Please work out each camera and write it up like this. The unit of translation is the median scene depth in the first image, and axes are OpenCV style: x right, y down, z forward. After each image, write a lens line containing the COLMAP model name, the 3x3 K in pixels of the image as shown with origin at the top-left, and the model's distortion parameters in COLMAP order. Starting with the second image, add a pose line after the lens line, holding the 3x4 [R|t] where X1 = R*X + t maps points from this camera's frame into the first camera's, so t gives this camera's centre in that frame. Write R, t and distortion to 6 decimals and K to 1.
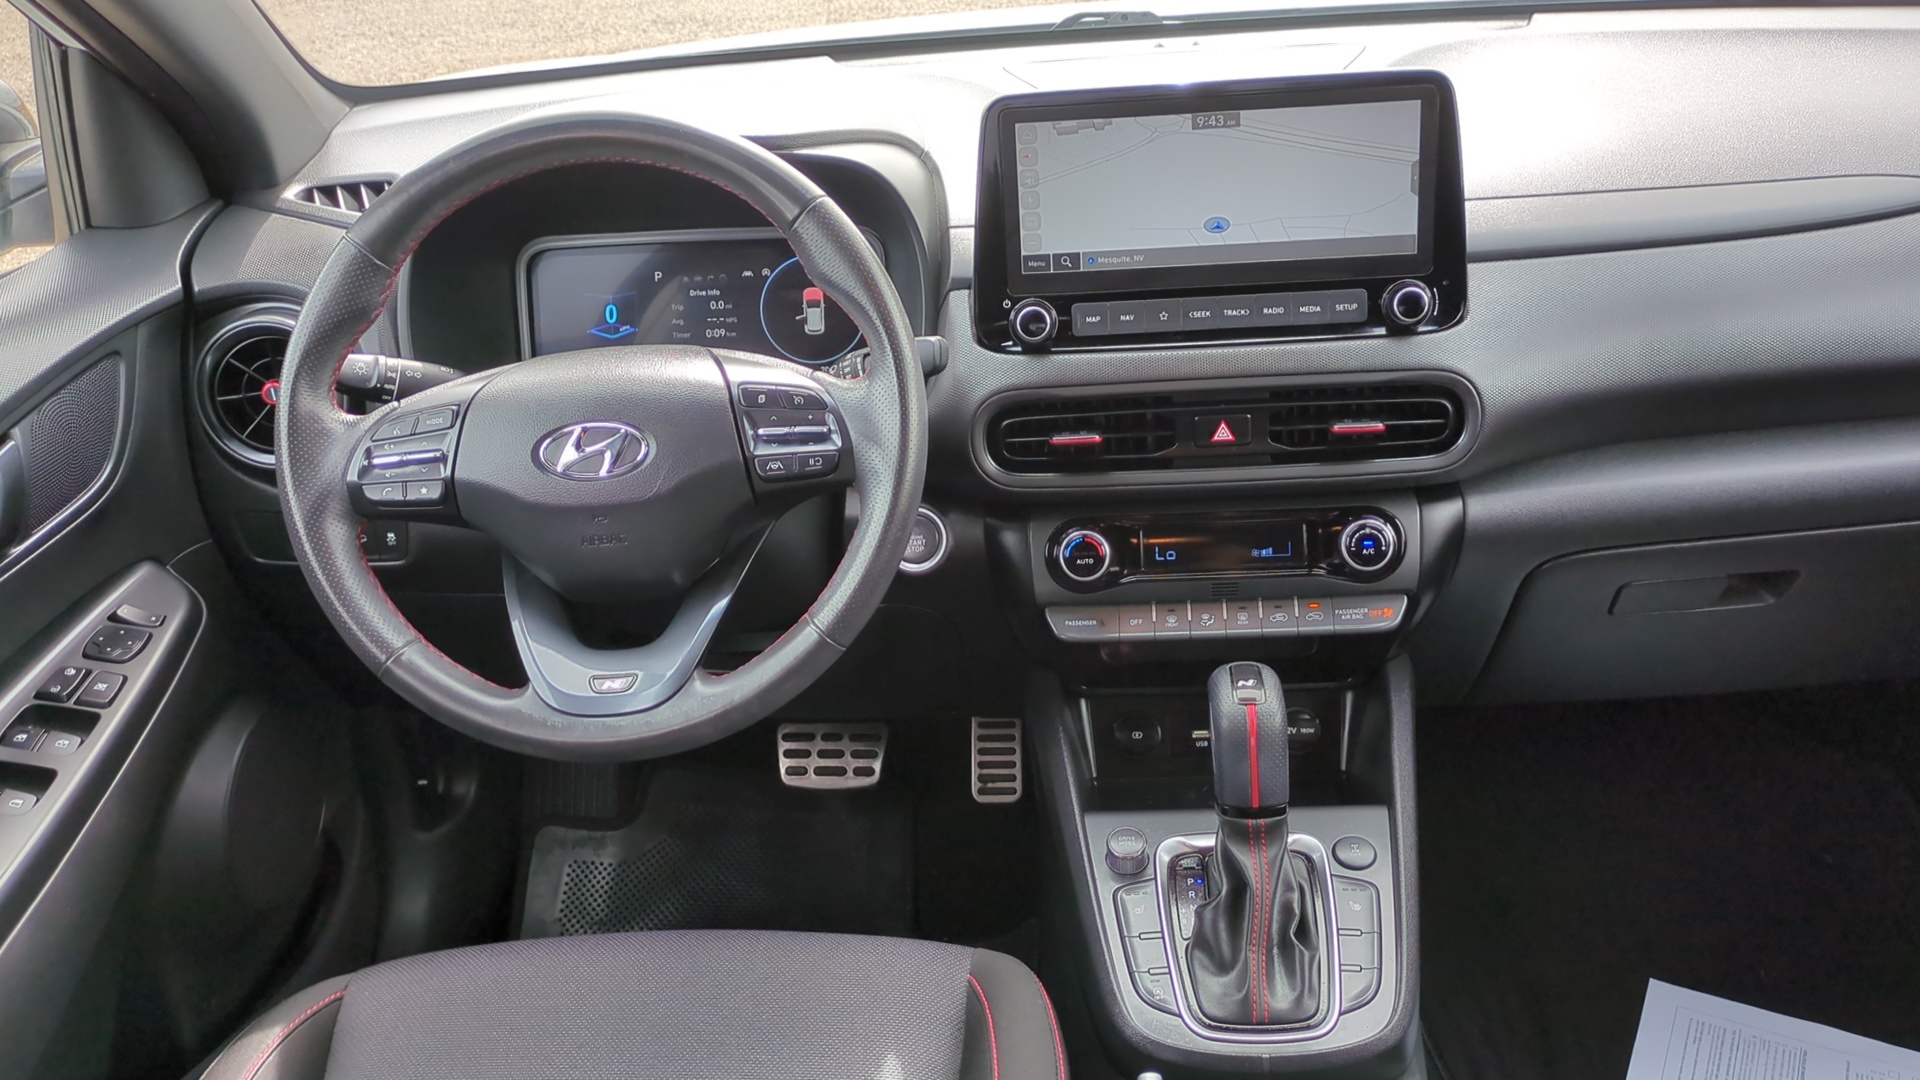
lens RADIAL K [[1656.1, 0, 960.2], [0, 1656.1, 538.4], [0, 0, 1]] dist [0.066074, -0.067317]
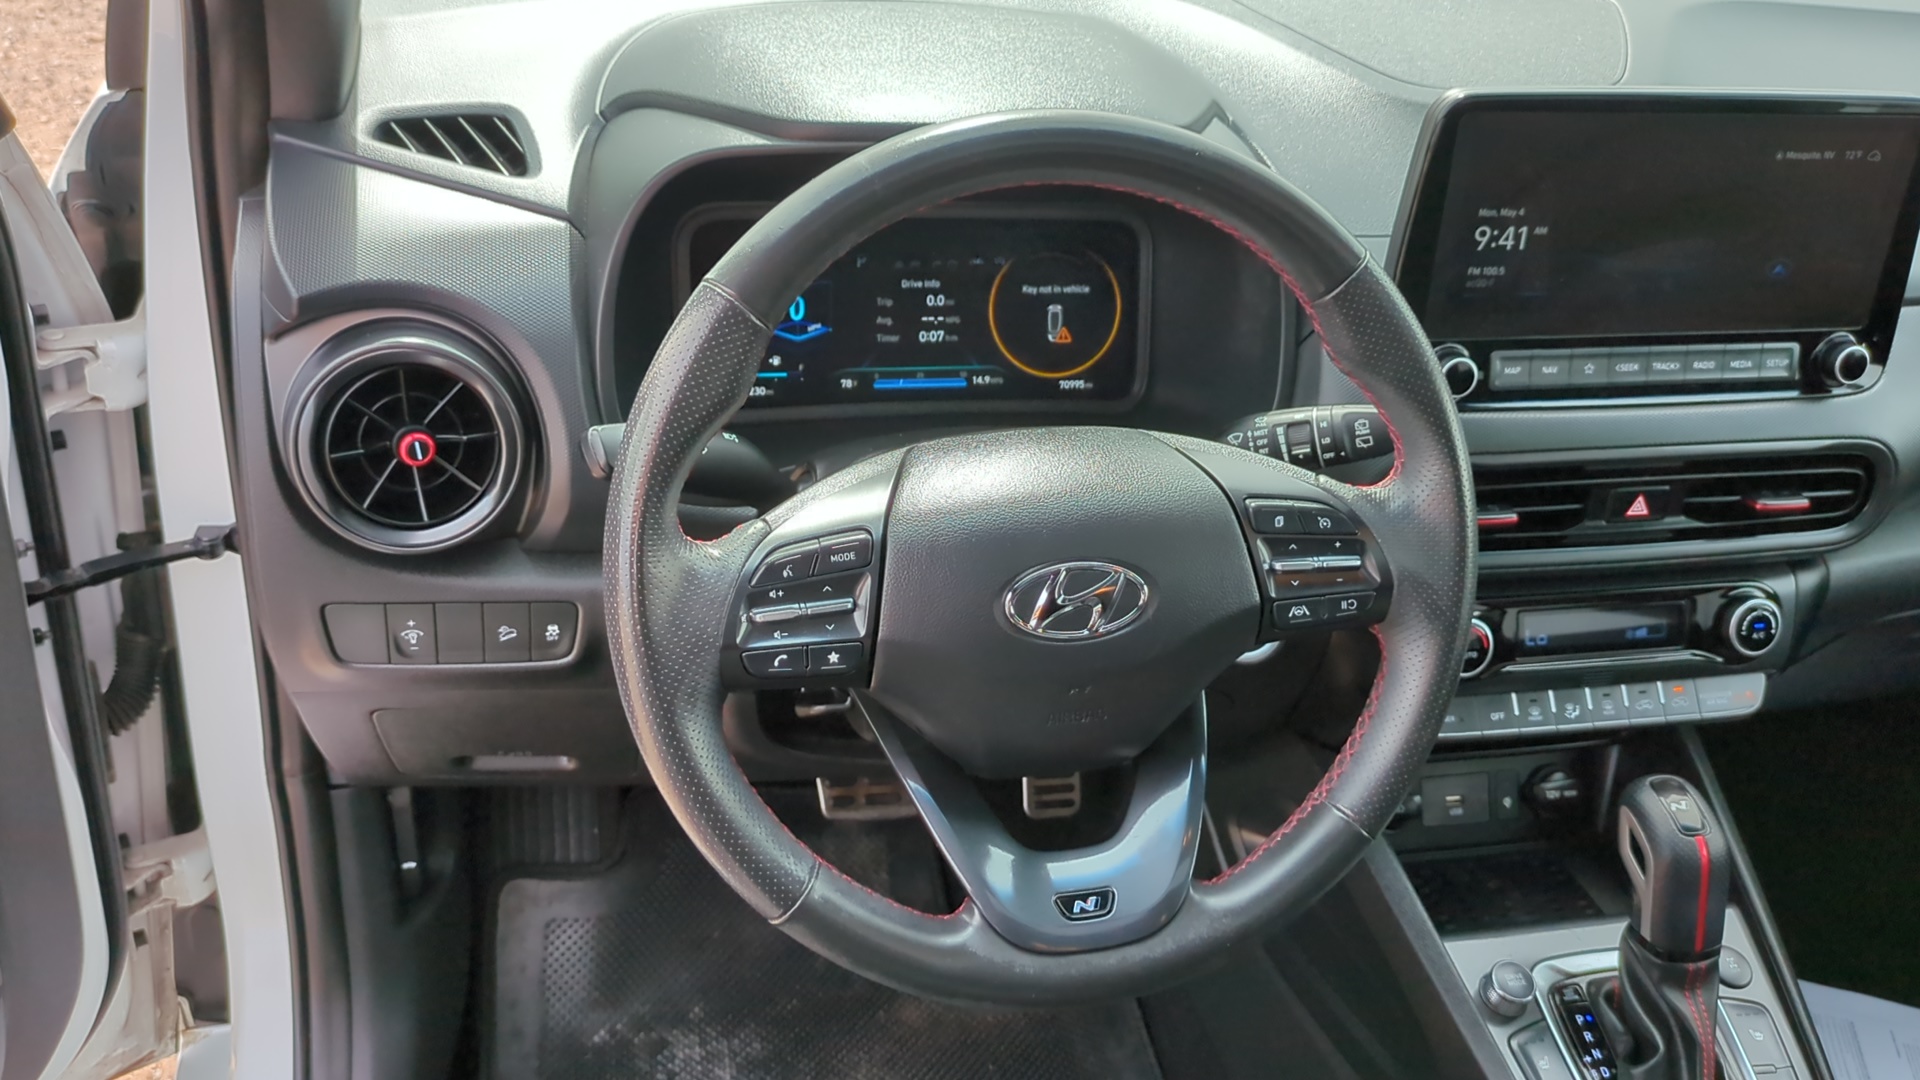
lens RADIAL K [[1656.1, 0, 968.0], [0, 1656.1, 538.0], [0, 0, 1]] dist [0.066074, -0.067317]
pose [[0.952492, -0.021762, 0.303784, -0.429937], [-0.018281, 0.991560, 0.128351, -0.151751], [-0.304013, -0.127807, 0.944056, 0.294519]]
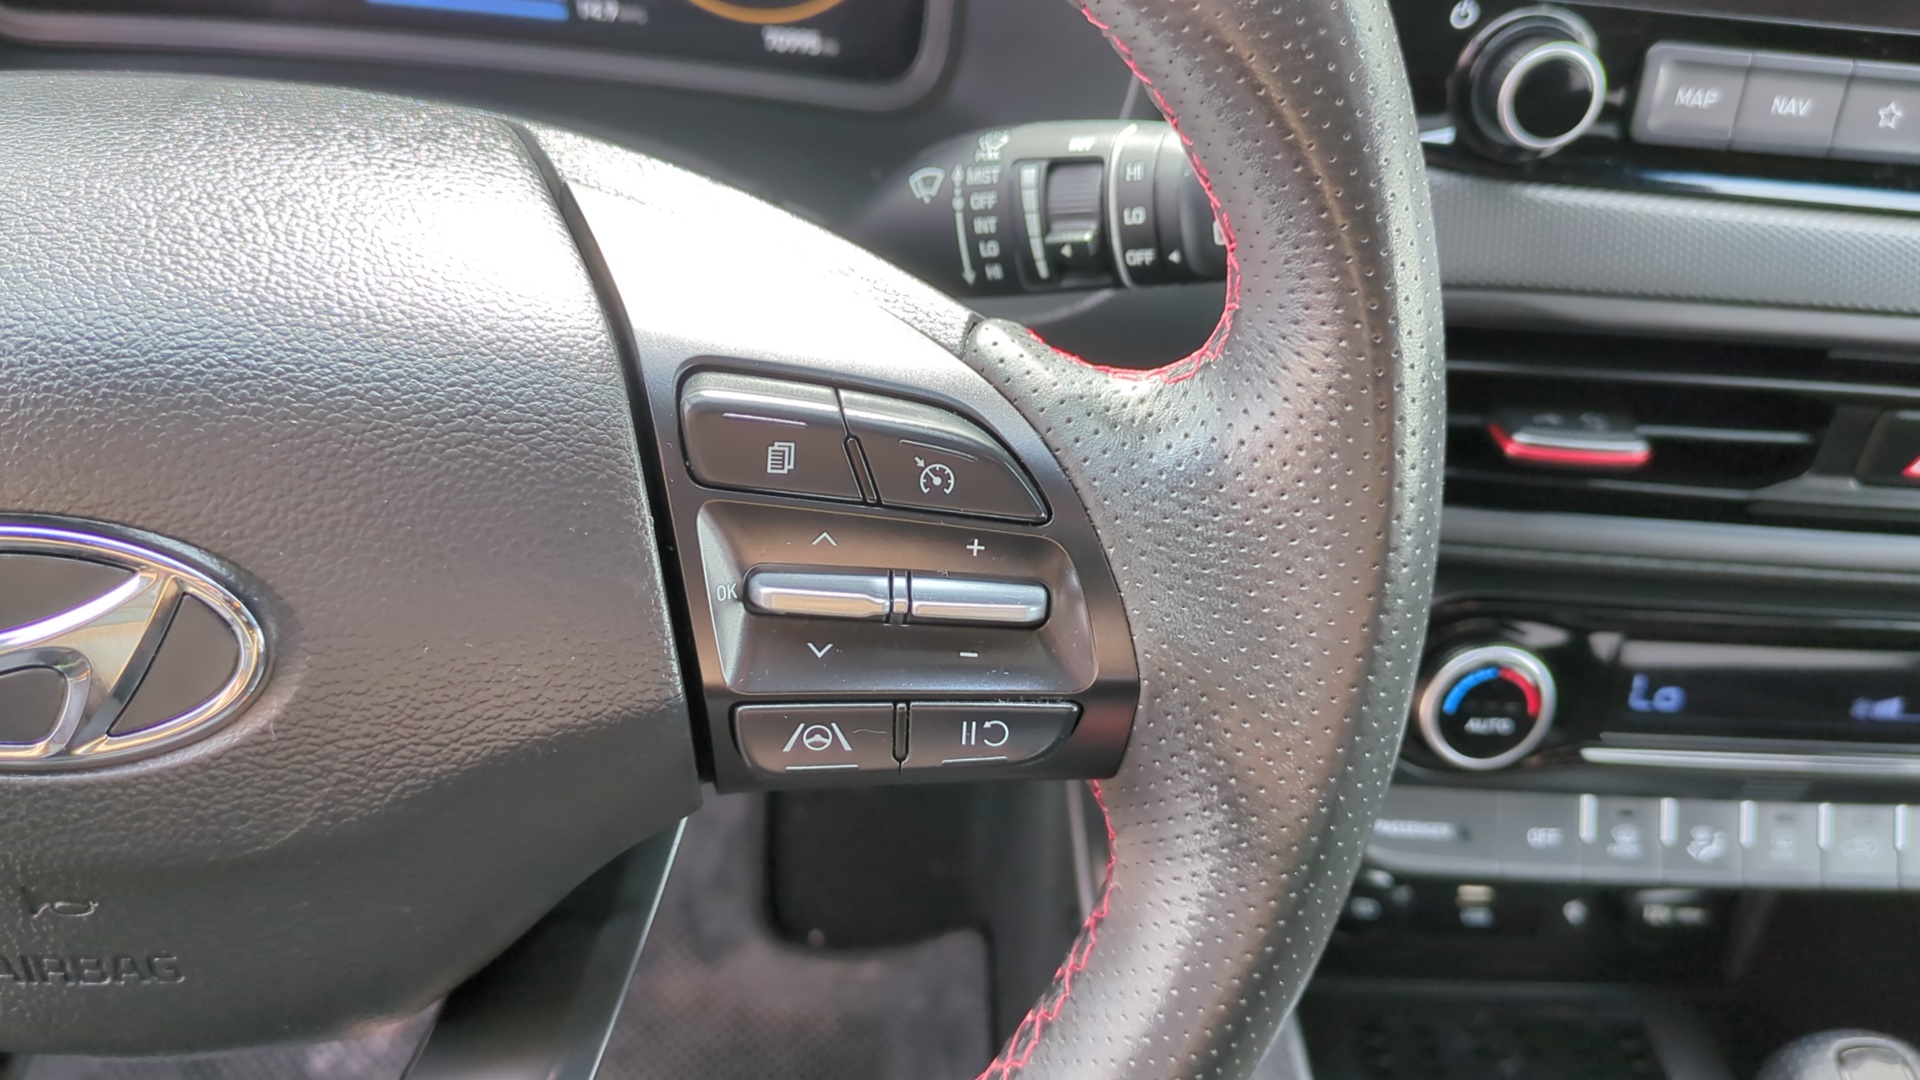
lens RADIAL K [[1656.1, 0, 999.9], [0, 1656.1, 523.5], [0, 0, 1]] dist [0.066074, -0.067317]
pose [[0.975745, 0.062704, 0.209738, -0.122955], [-0.122139, 0.951047, 0.283887, -0.129631], [-0.181669, -0.302619, 0.935638, 0.685879]]
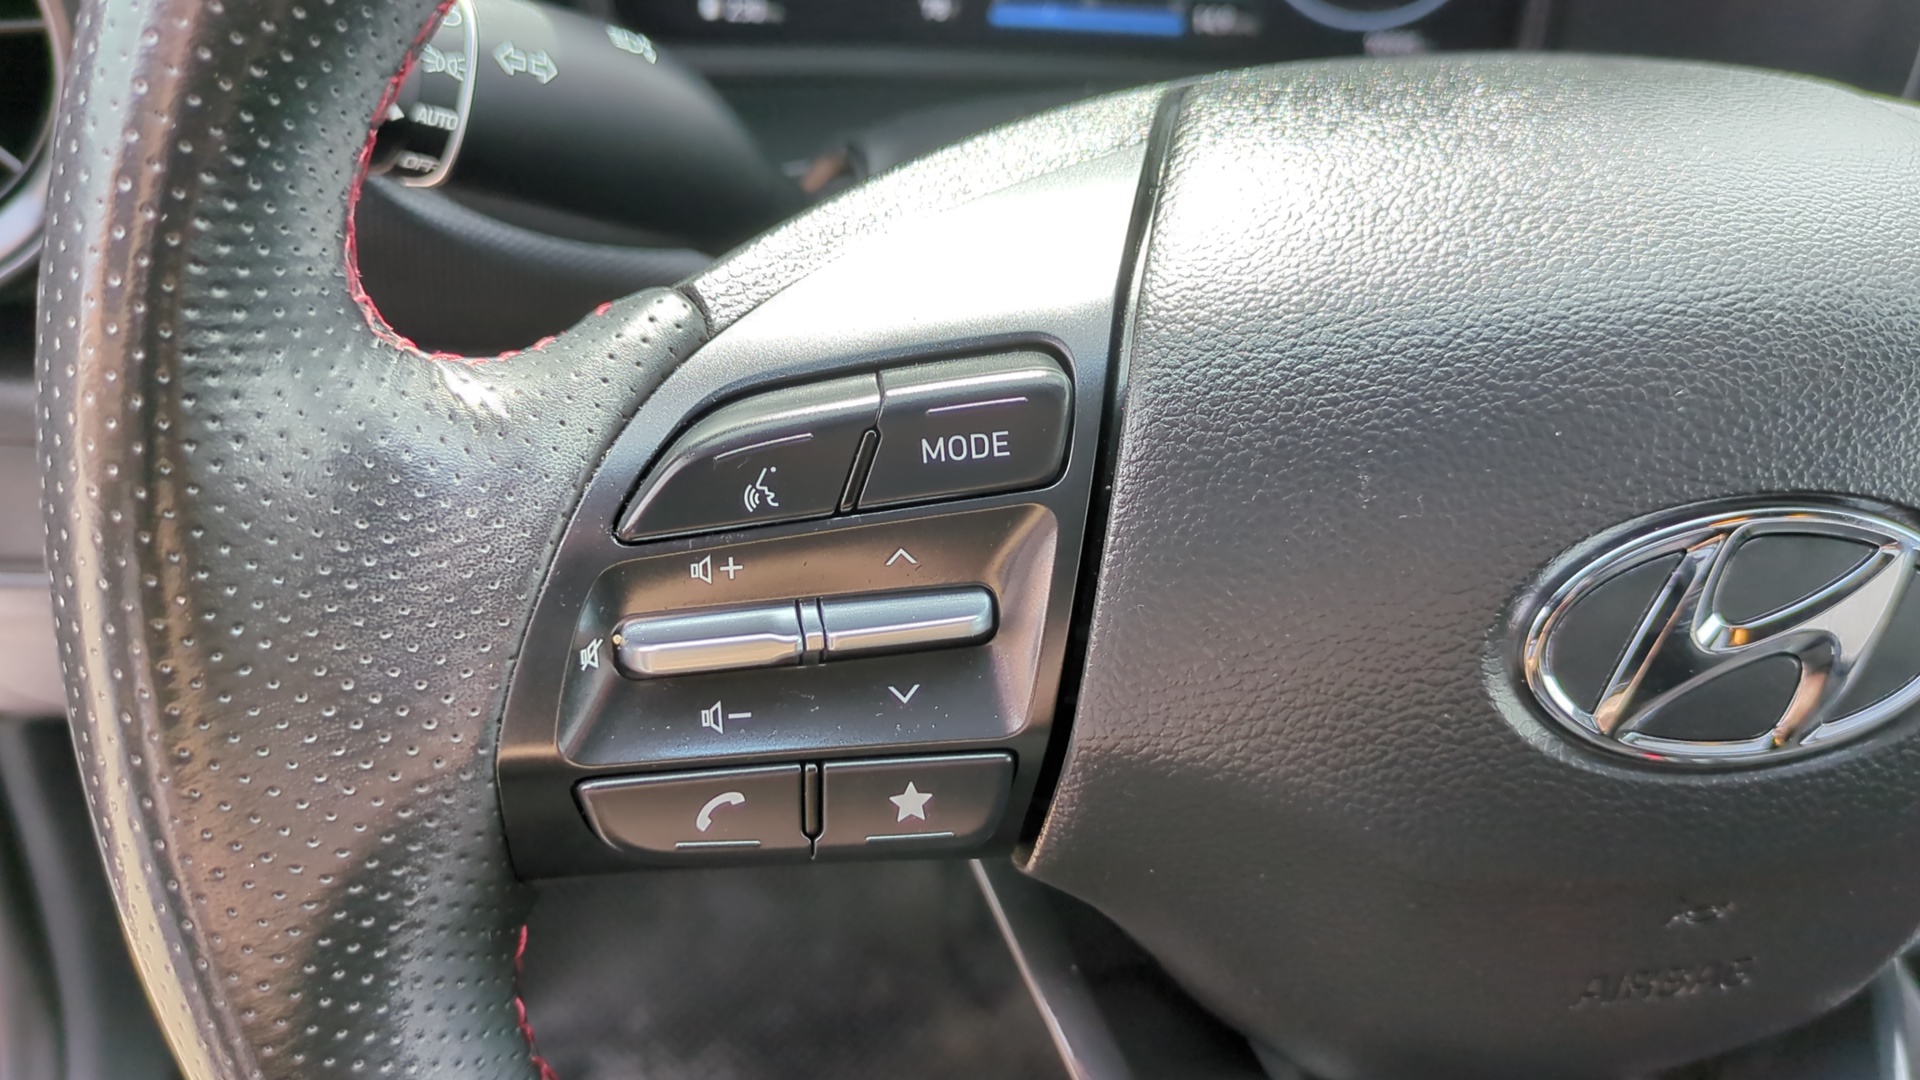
lens RADIAL K [[1656.1, 0, 955.6], [0, 1656.1, 543.8], [0, 0, 1]] dist [0.066074, -0.067317]
pose [[0.959477, -0.003737, 0.281763, -0.333818], [-0.072884, 0.962595, 0.260958, -0.098219], [-0.272199, -0.270919, 0.923315, 0.739975]]
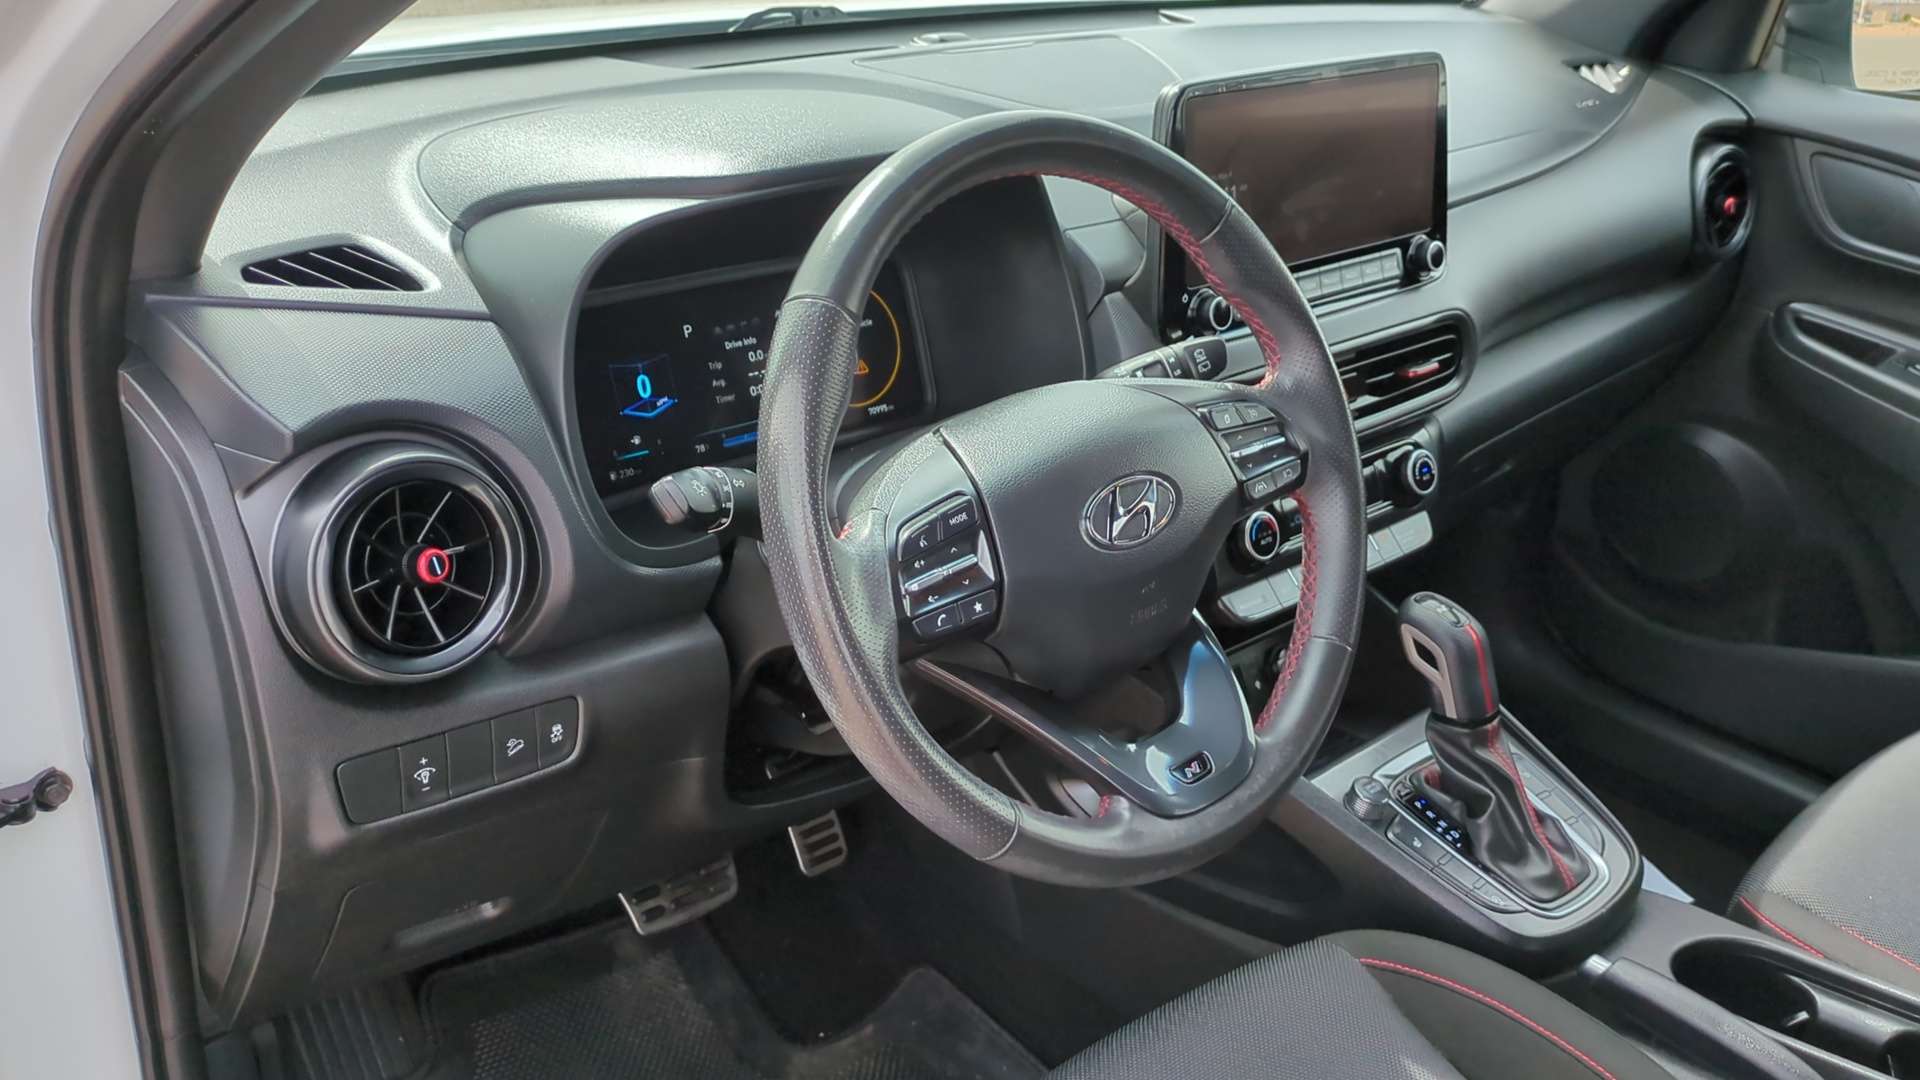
lens RADIAL K [[1656.1, 0, 986.1], [0, 1656.1, 537.4], [0, 0, 1]] dist [0.066074, -0.067317]
pose [[0.701117, -0.212311, 0.680705, -0.754256], [0.218017, 0.972755, 0.078846, -0.108140], [-0.678899, 0.093125, 0.728302, 0.384104]]
